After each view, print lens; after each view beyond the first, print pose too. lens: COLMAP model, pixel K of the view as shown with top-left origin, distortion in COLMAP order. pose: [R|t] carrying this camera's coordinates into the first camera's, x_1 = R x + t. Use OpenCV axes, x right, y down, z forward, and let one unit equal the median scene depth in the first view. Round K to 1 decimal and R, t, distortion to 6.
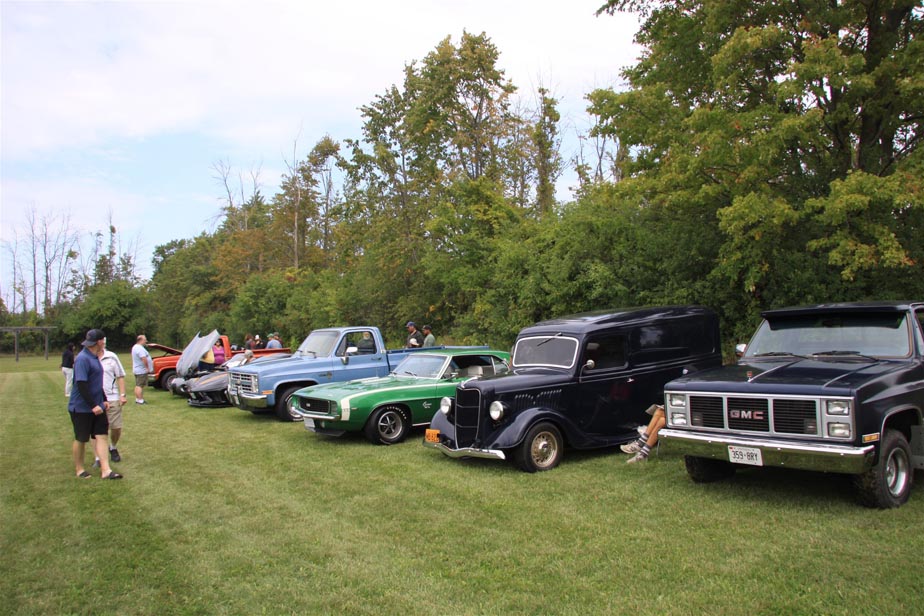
lens RADIAL K [[717.9, 0, 462.0], [0, 717.9, 308.0], [0, 0, 1]] dist [-0.171979, 0.142732]
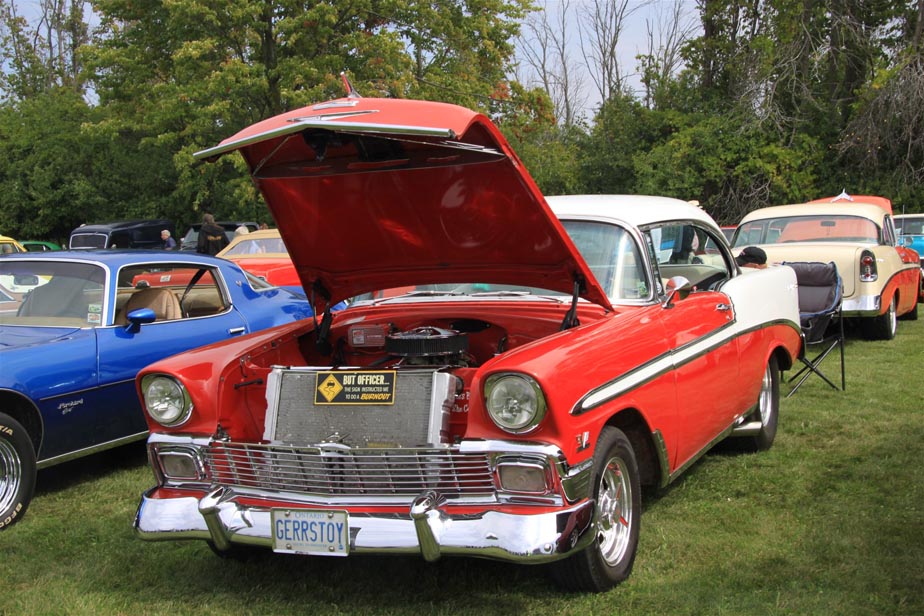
lens RADIAL K [[1325.1, 0, 462.0], [0, 1325.1, 308.0], [0, 0, 1]] dist [0.091879, 0.454086]
pose [[0.857979, -0.018467, 0.513352, -0.466169], [-0.026483, 0.996434, 0.080106, -0.042673], [-0.513001, -0.082324, 0.854431, -1.419243]]
